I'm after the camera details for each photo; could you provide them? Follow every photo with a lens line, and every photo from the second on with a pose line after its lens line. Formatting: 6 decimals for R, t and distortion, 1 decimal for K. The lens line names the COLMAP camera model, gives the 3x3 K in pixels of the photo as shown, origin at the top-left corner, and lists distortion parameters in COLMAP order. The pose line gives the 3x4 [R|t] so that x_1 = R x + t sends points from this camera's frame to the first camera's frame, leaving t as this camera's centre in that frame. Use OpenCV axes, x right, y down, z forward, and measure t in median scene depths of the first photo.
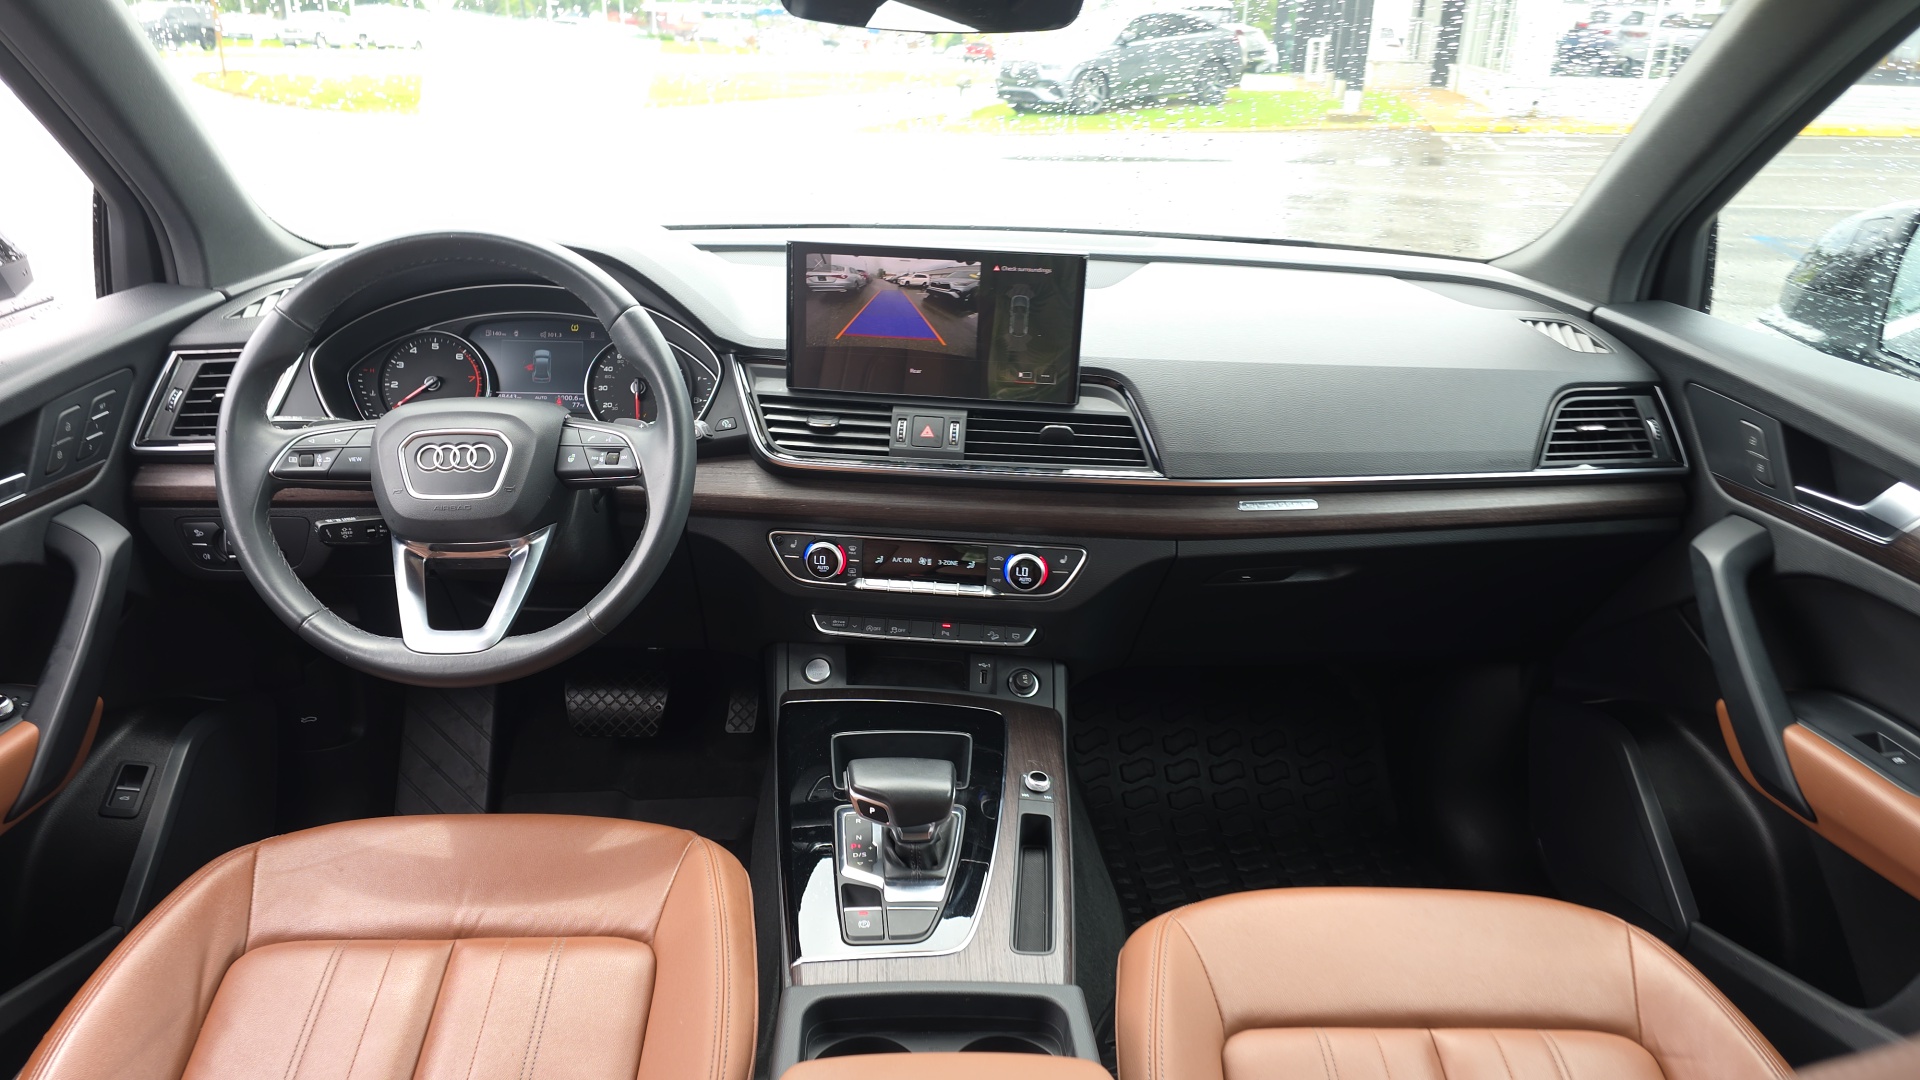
lens RADIAL K [[1291.2, 0, 920.4], [0, 1291.2, 540.7], [0, 0, 1]] dist [0.089516, -0.108803]
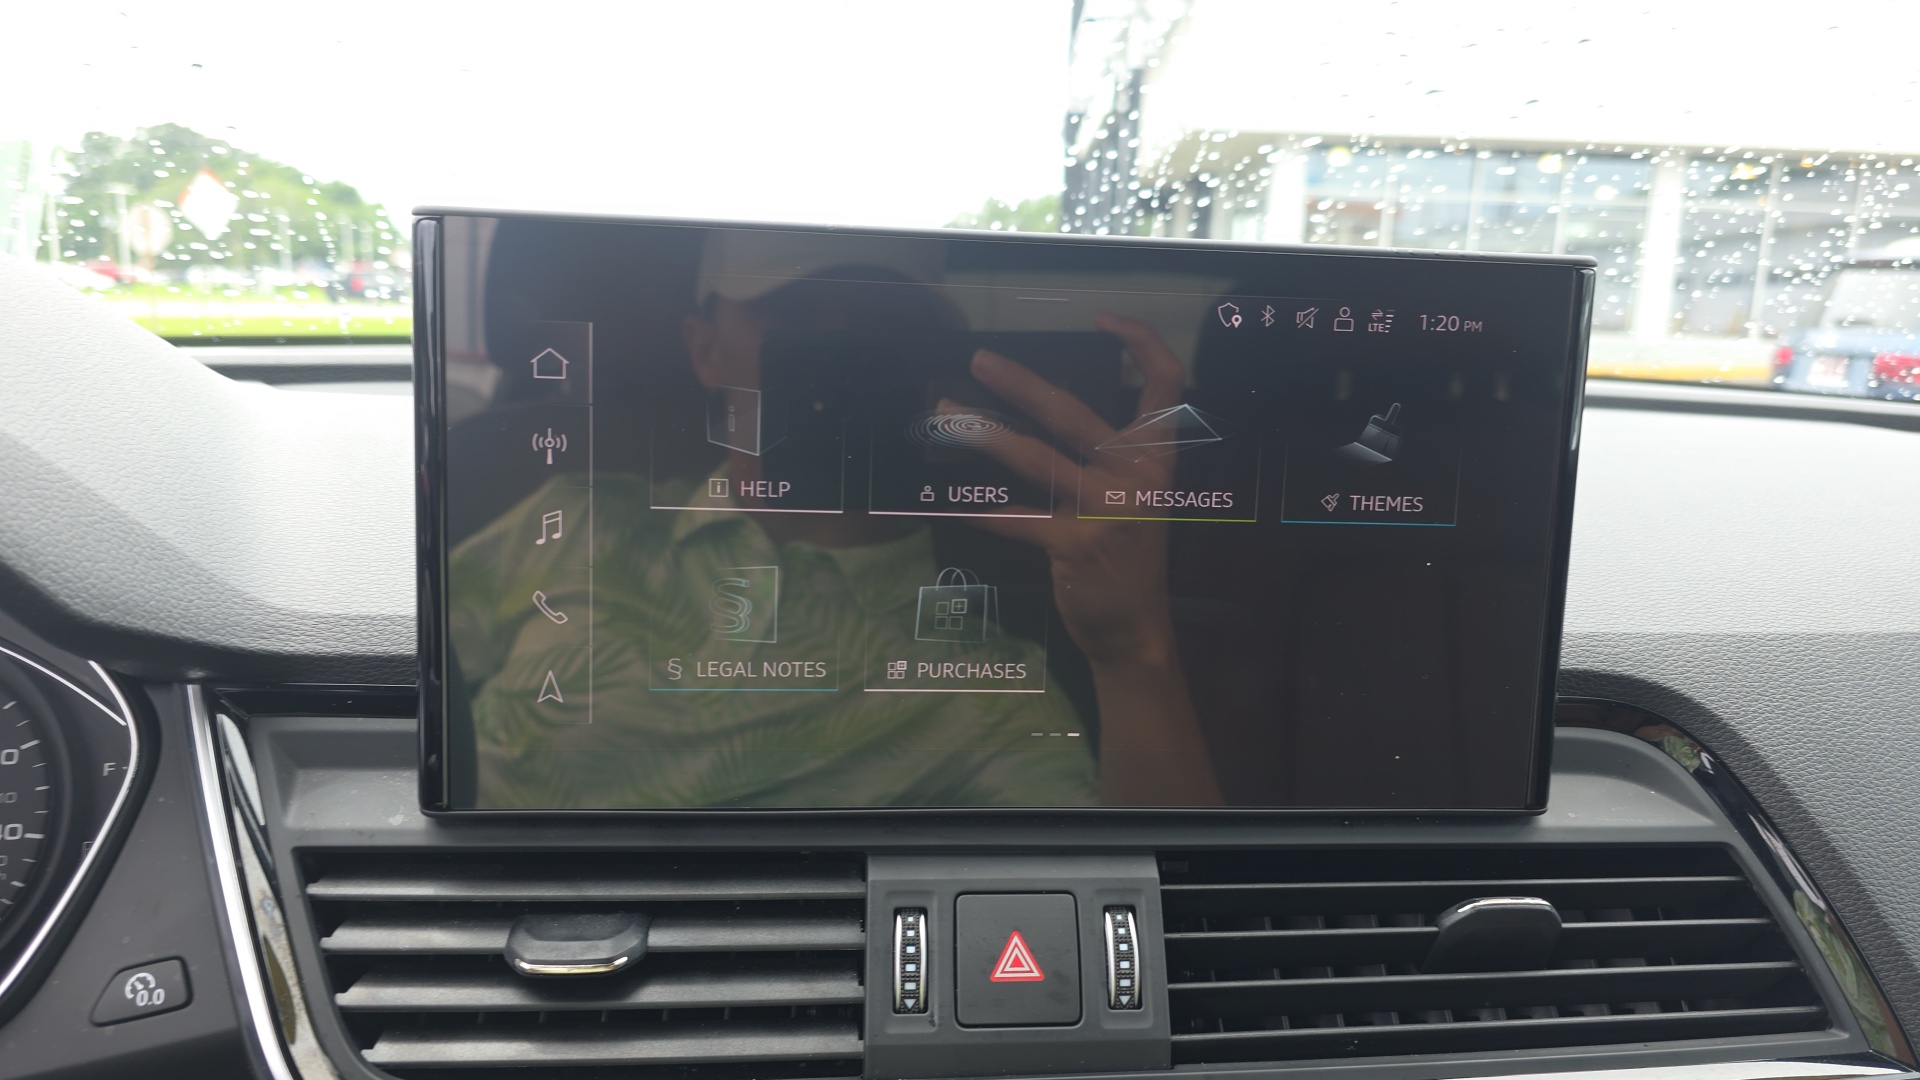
lens RADIAL K [[1327.8, 0, 991.9], [0, 1327.8, 524.2], [0, 0, 1]] dist [0.035150, -0.057222]
pose [[0.976316, -0.027679, 0.214573, -0.051582], [0.069458, 0.979382, -0.189702, -0.117644], [-0.204898, 0.200113, 0.958108, 0.734290]]
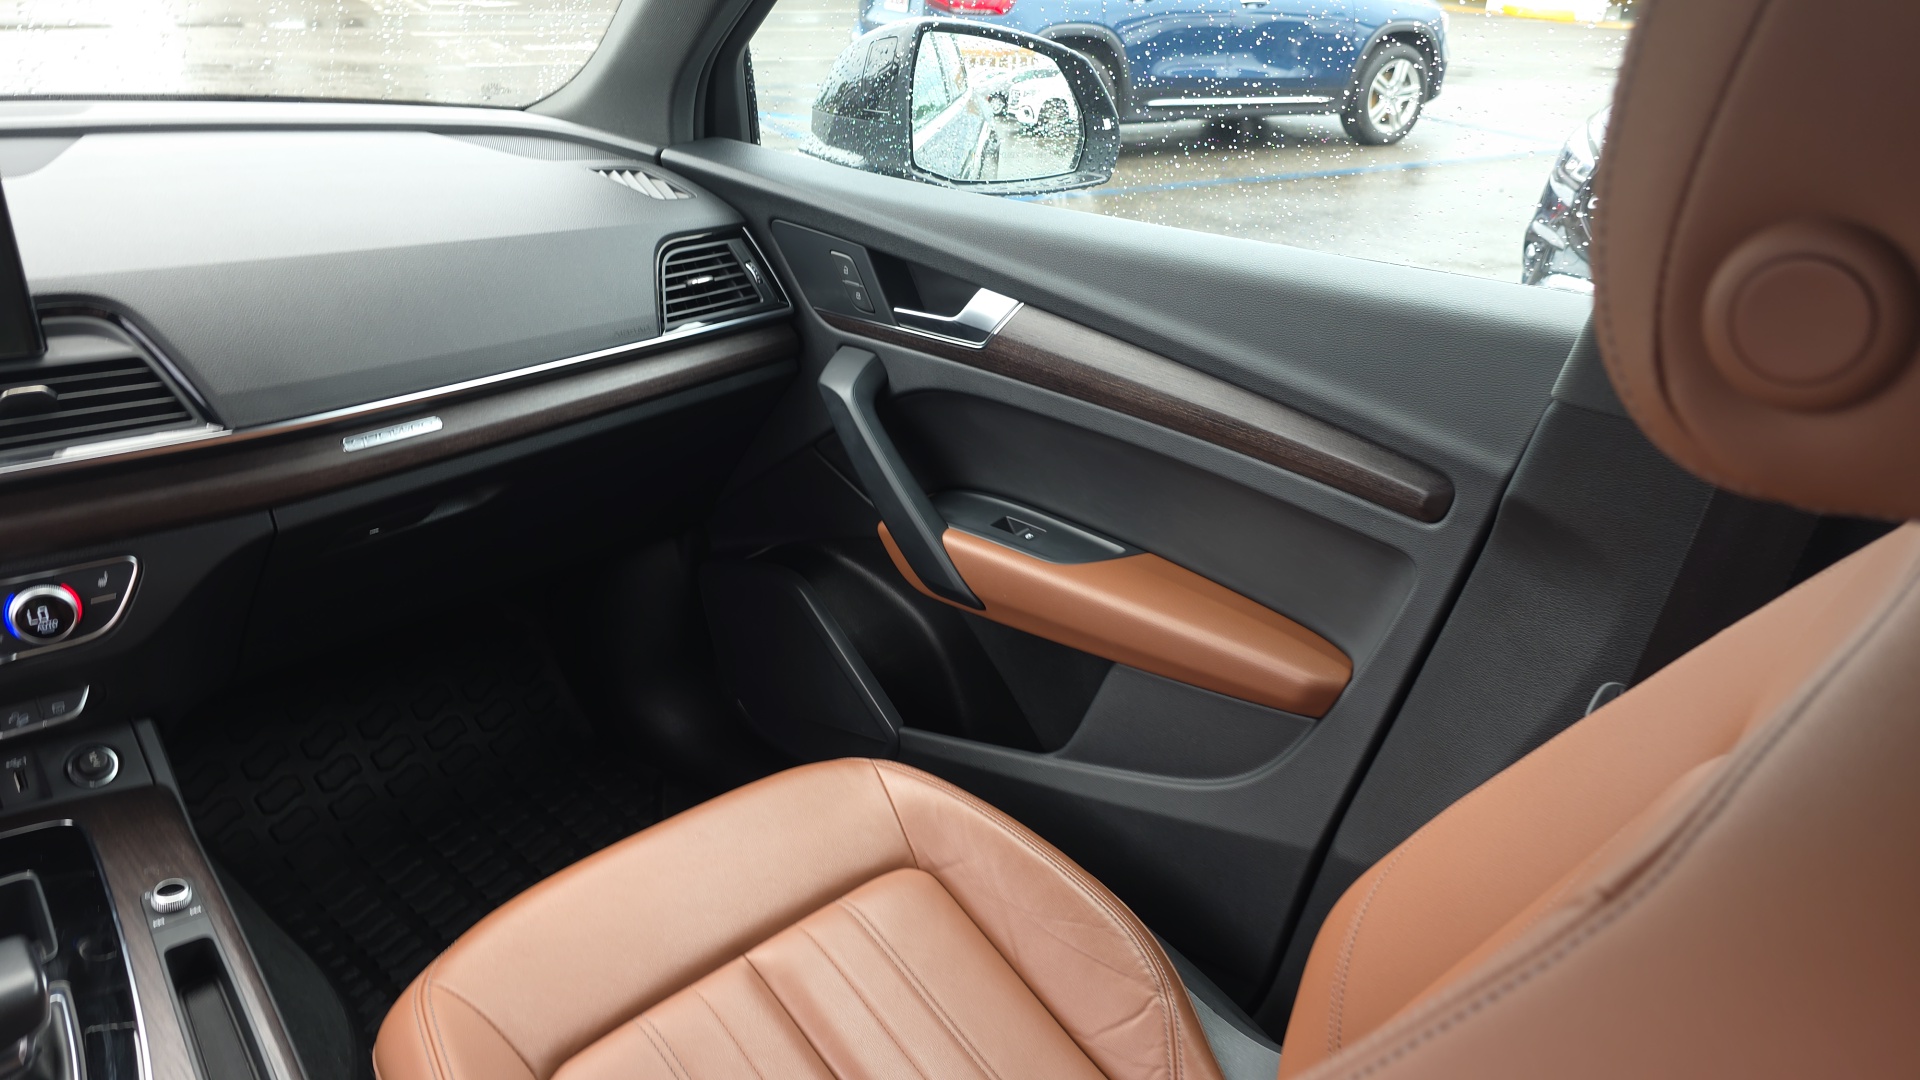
lens RADIAL K [[1298.0, 0, 993.6], [0, 1298.0, 564.3], [0, 0, 1]] dist [0.053748, -0.057737]
pose [[0.706613, -0.287699, 0.646473, -0.002981], [0.214214, 0.957717, 0.192069, -0.025845], [-0.674396, 0.002764, 0.738365, 0.170826]]
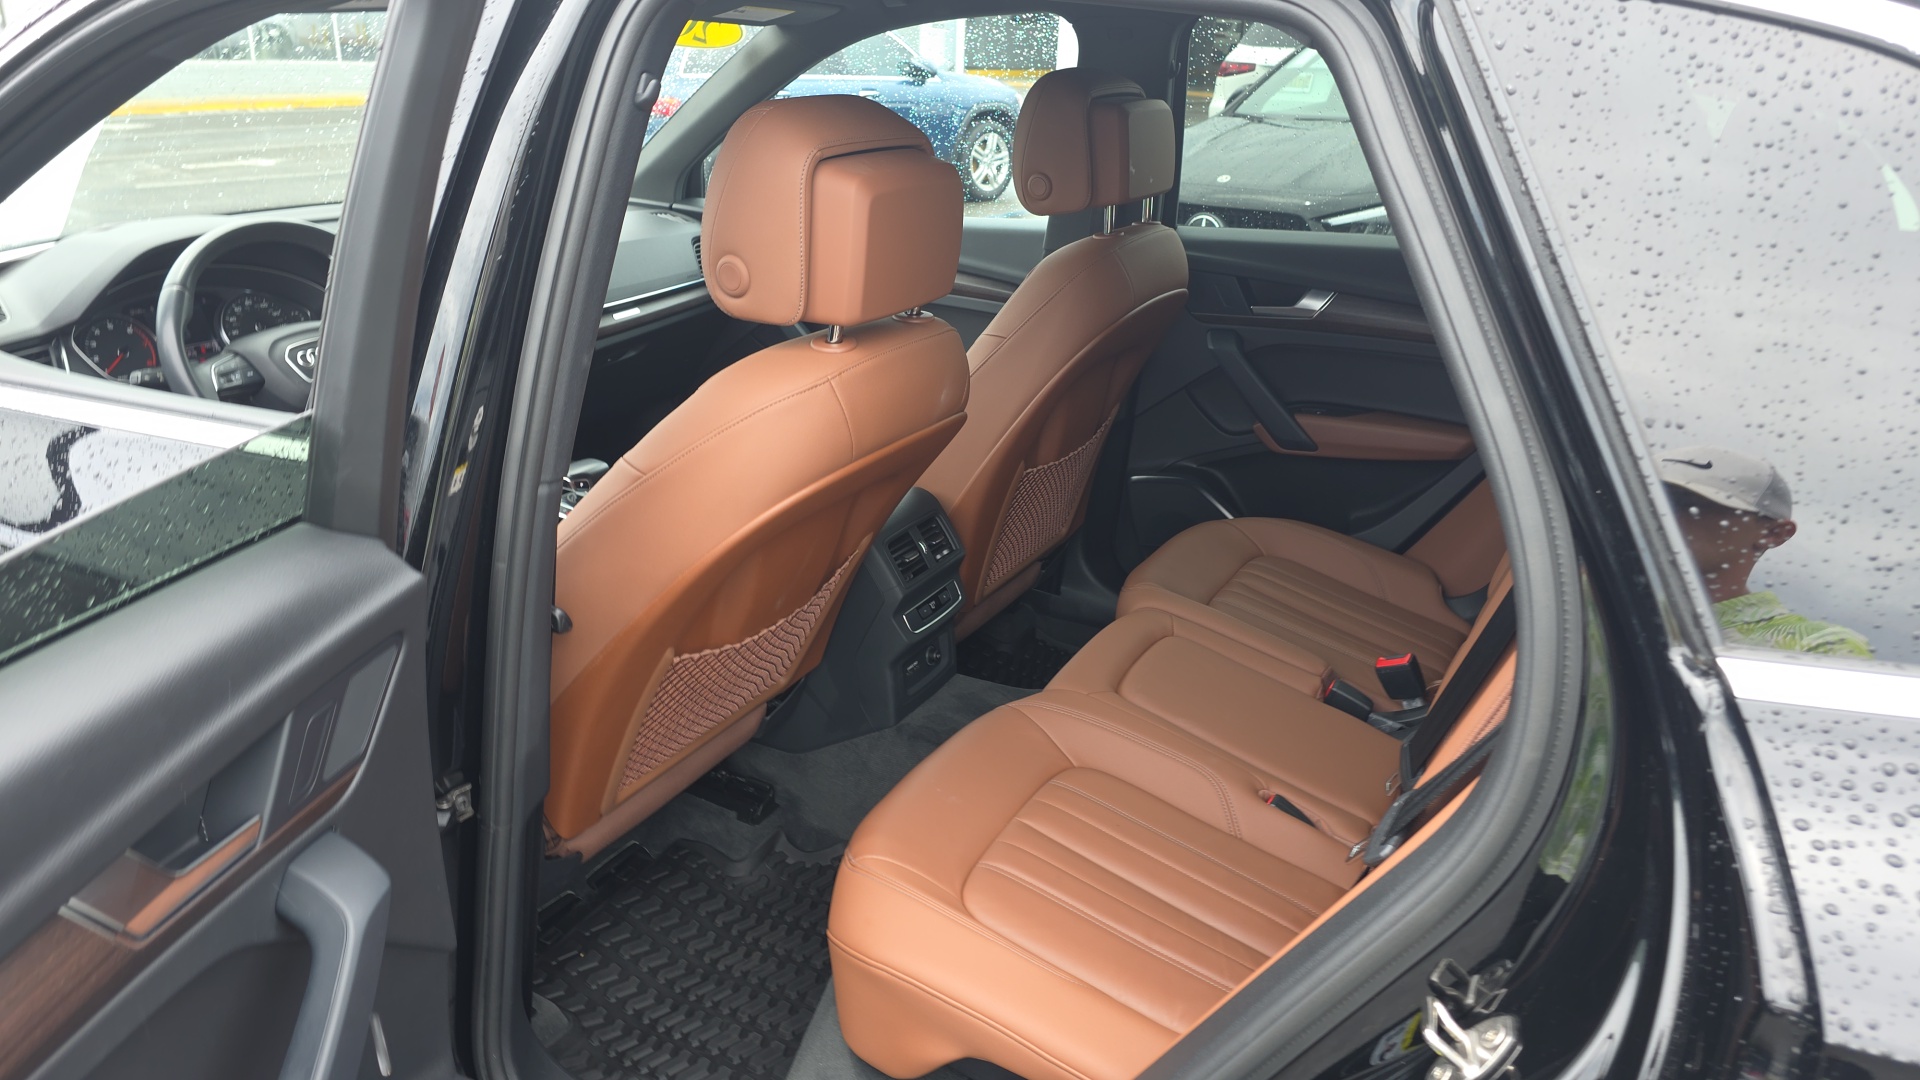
lens RADIAL K [[1286.9, 0, 957.1], [0, 1286.9, 539.2], [0, 0, 1]] dist [0.043723, -0.048265]
pose [[0.507597, -0.323403, 0.798596, -1.157235], [0.304465, 0.934409, 0.184881, 0.083827], [-0.806006, 0.149300, 0.572769, -0.496459]]
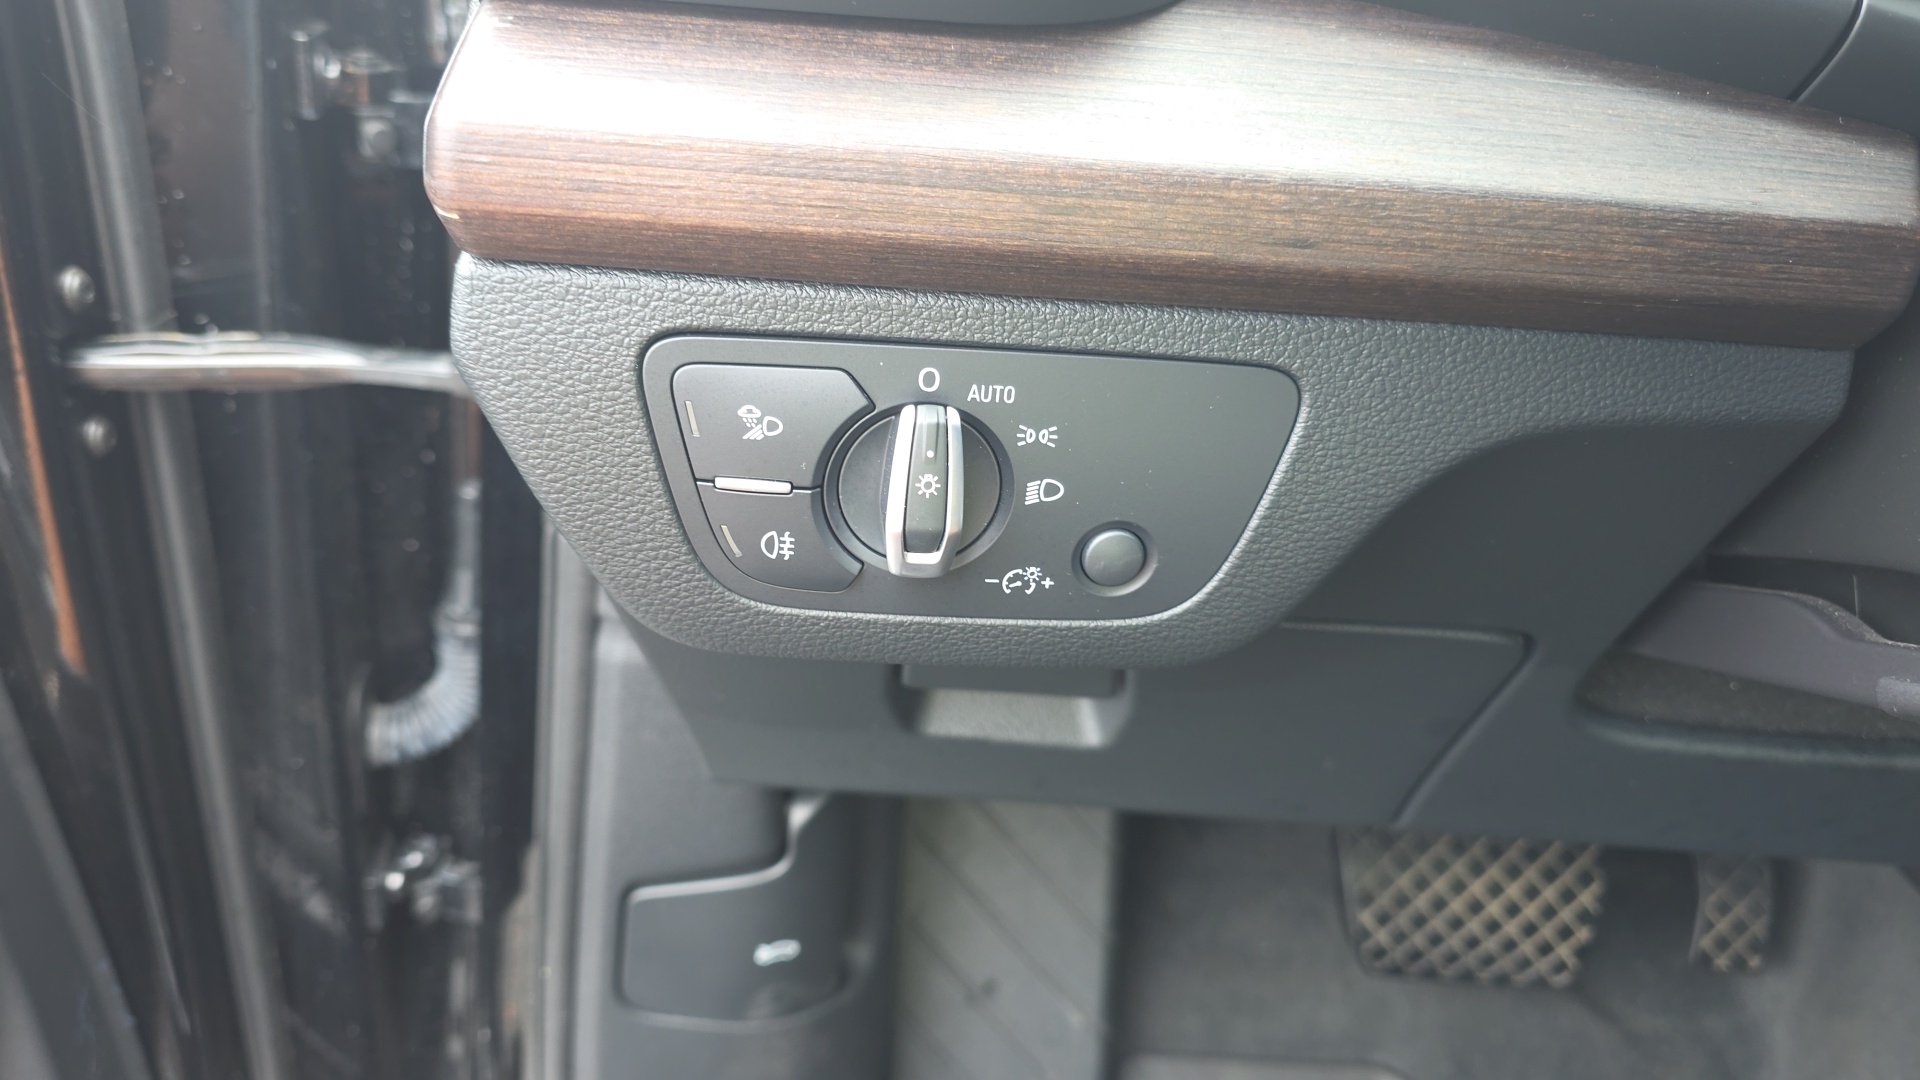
lens RADIAL K [[1349.4, 0, 948.2], [0, 1349.4, 530.2], [0, 0, 1]] dist [0.035544, -0.063886]
pose [[0.996825, 0.063702, -0.047769, -0.517975], [-0.060165, 0.995578, 0.072146, -0.005004], [0.052154, -0.069043, 0.996250, 0.817997]]
